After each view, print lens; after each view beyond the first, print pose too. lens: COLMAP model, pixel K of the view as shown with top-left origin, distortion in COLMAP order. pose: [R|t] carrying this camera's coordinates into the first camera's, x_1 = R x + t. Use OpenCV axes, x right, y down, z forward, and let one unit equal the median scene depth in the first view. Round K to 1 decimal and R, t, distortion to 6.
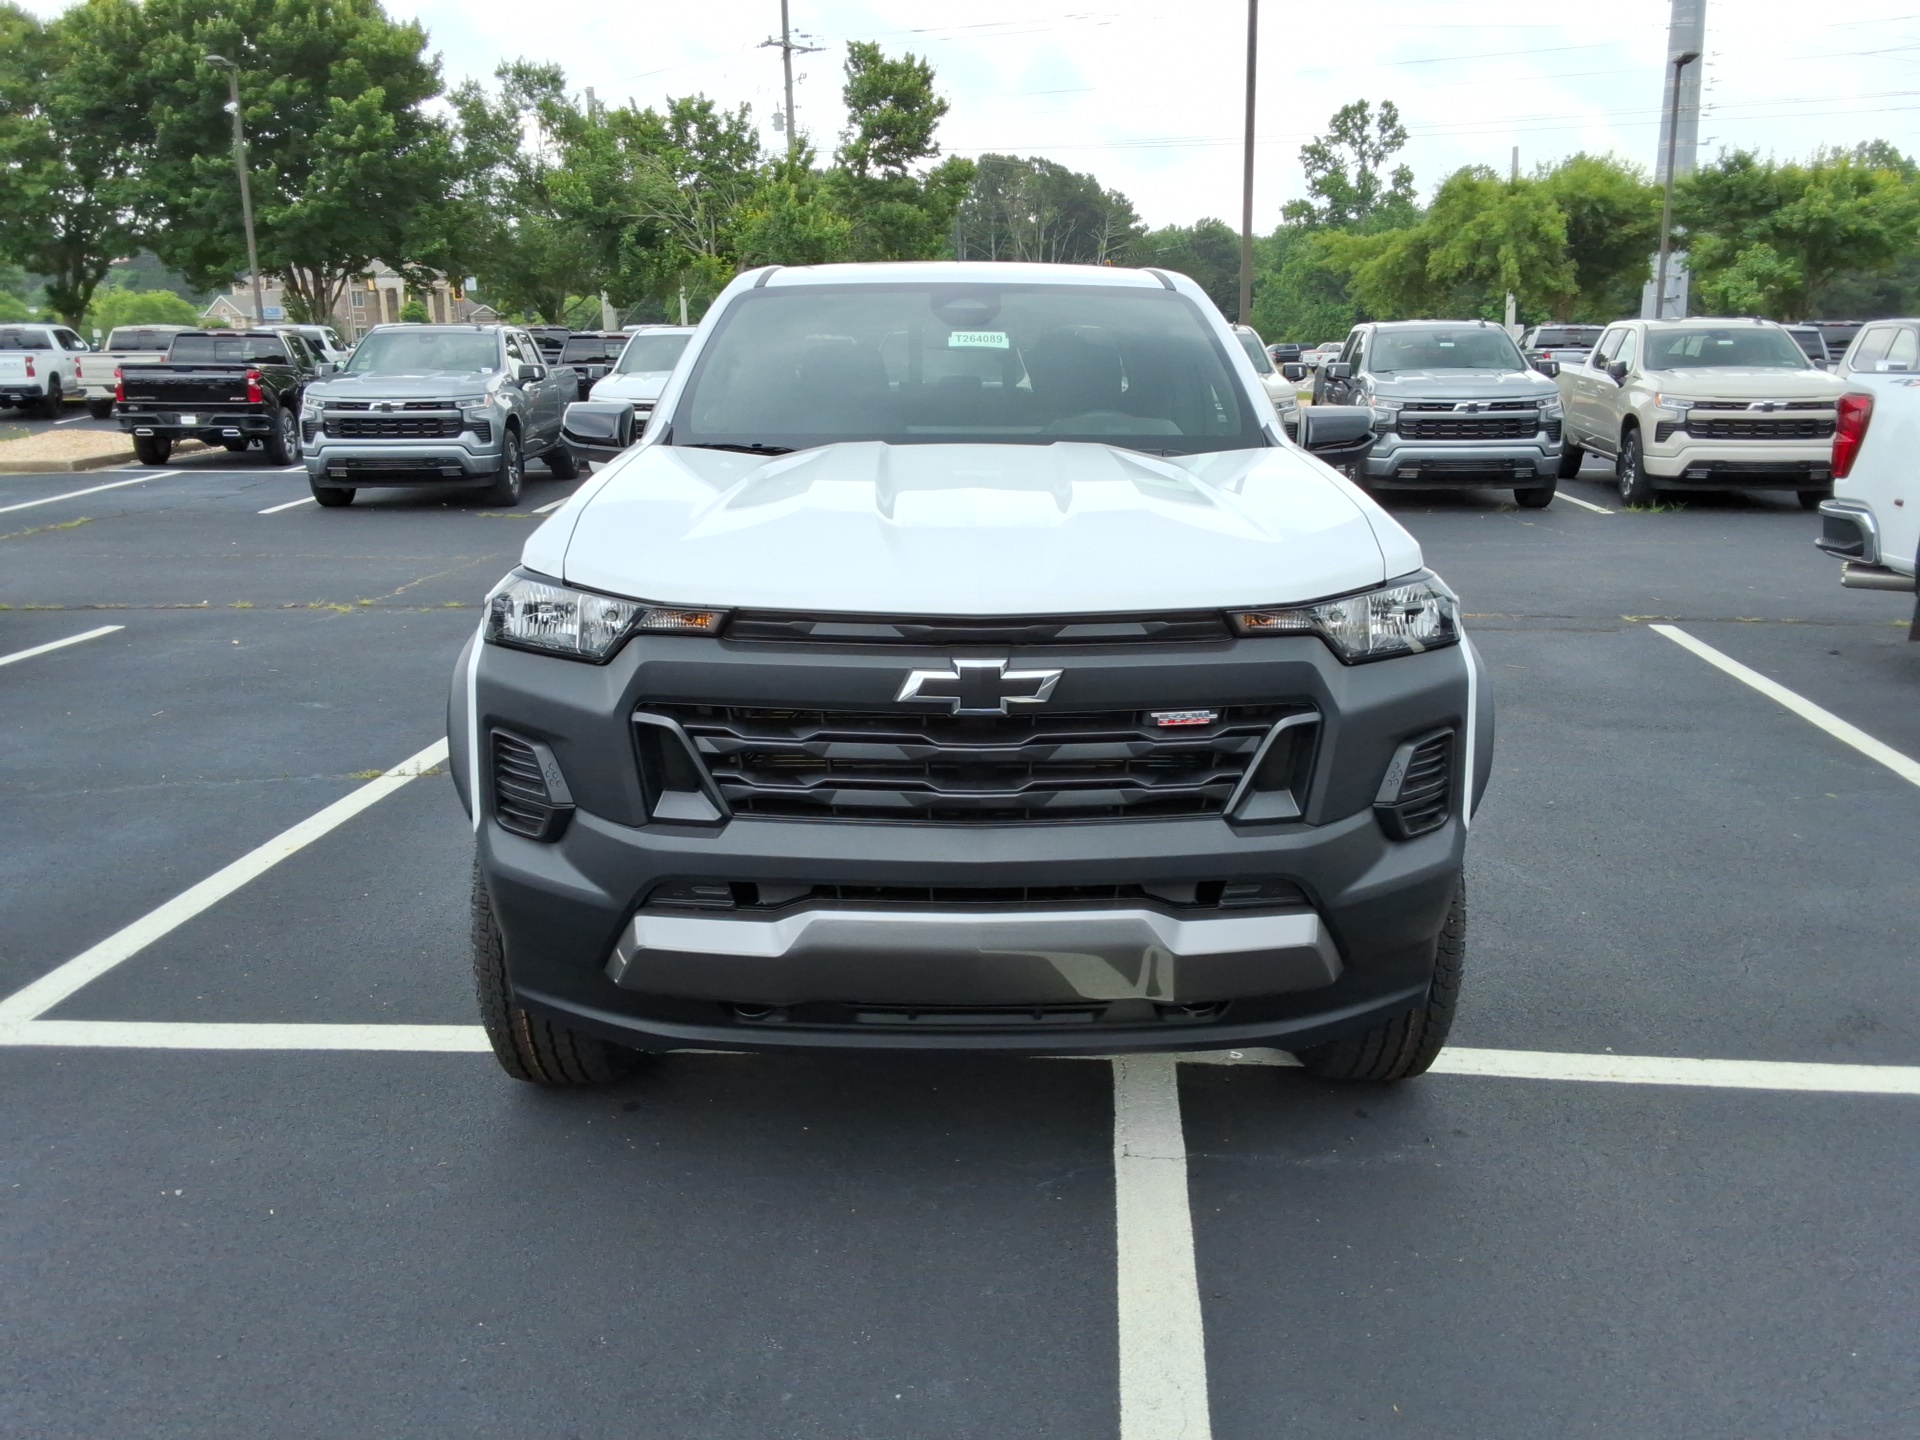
lens RADIAL K [[1559.8, 0, 971.6], [0, 1559.8, 696.5], [0, 0, 1]] dist [0.089891, -0.136153]
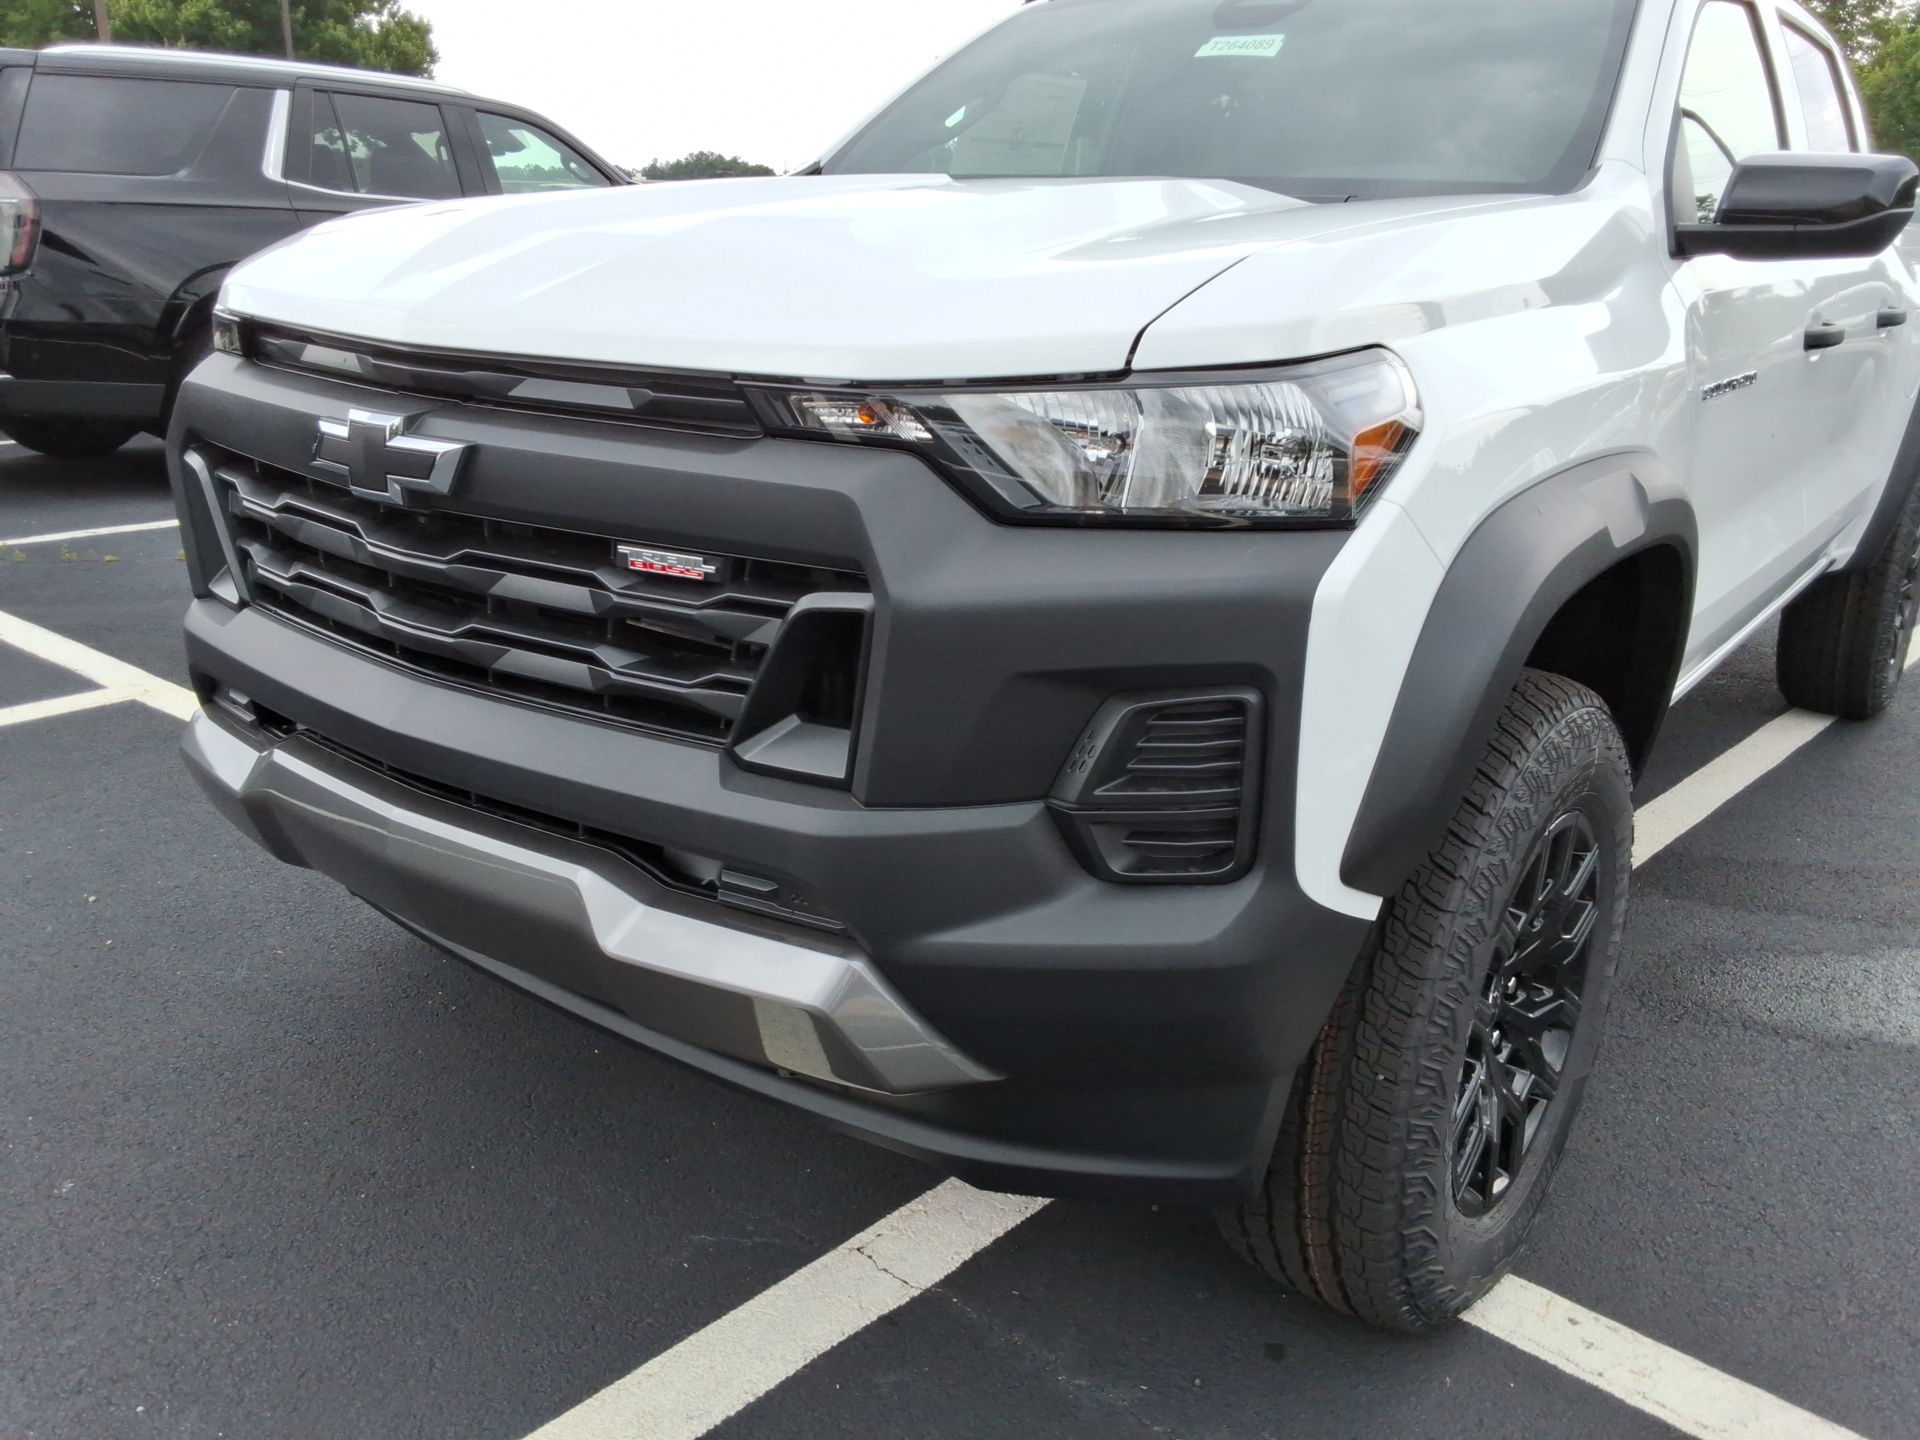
lens RADIAL K [[1542.7, 0, 977.8], [0, 1542.7, 698.4], [0, 0, 1]] dist [0.115738, -0.169301]
pose [[0.783423, 0.201586, -0.587888, 0.368695], [-0.162327, 0.979469, 0.119540, -0.015699], [0.599916, 0.001780, 0.800061, 0.392680]]
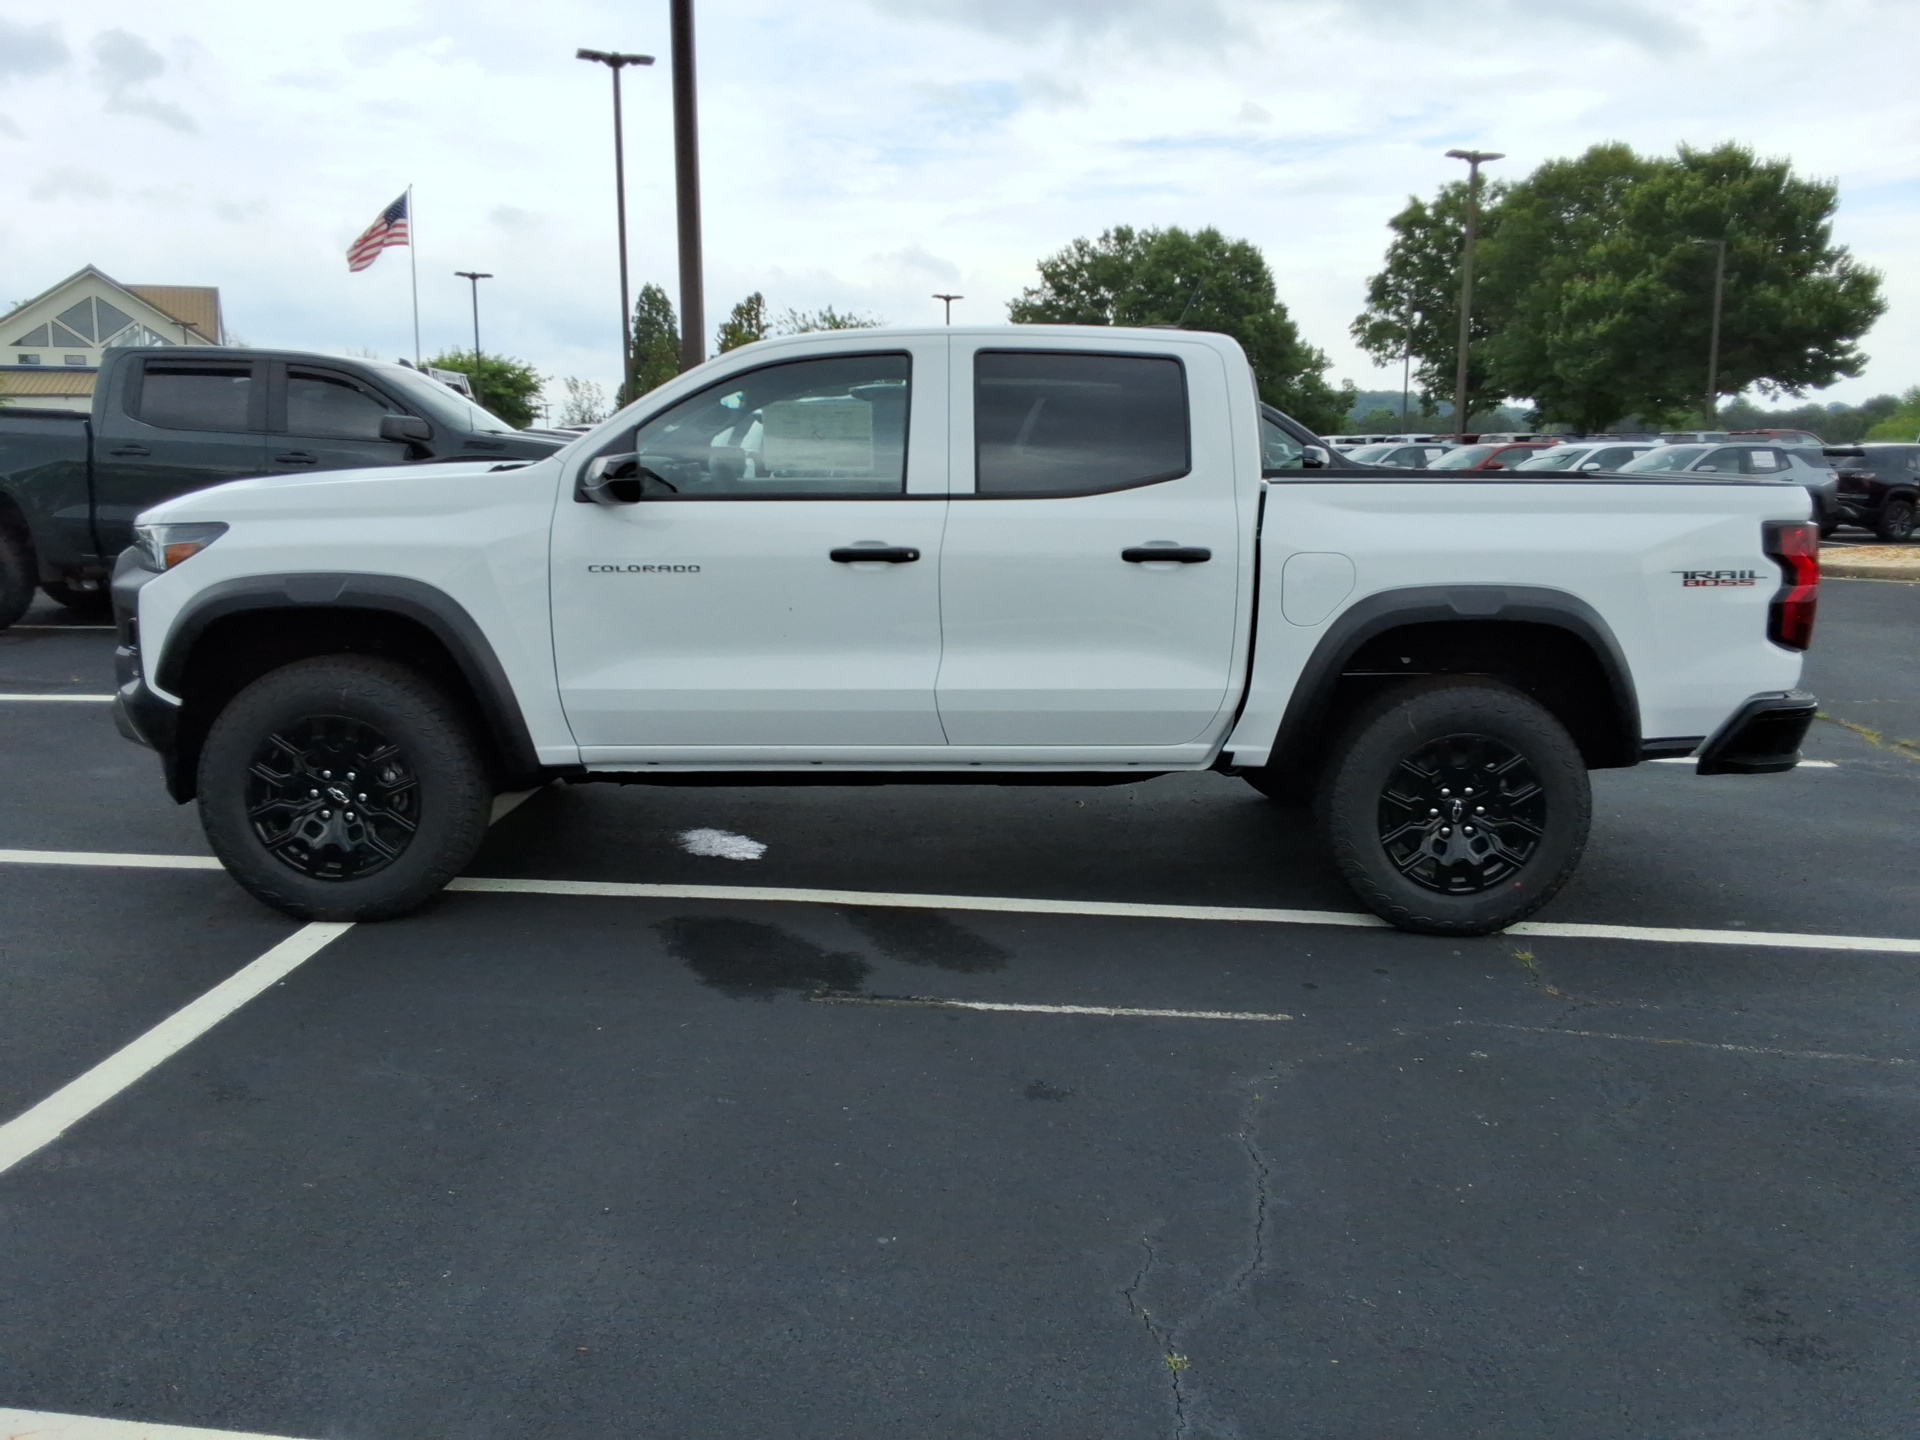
lens RADIAL K [[1556.3, 0, 977.7], [0, 1556.3, 690.4], [0, 0, 1]] dist [0.125293, -0.196571]
pose [[-0.011574, 0.159303, -0.987162, 1.375243], [-0.230228, 0.960280, 0.157664, -0.263370], [0.973068, 0.229098, 0.025562, 1.292862]]
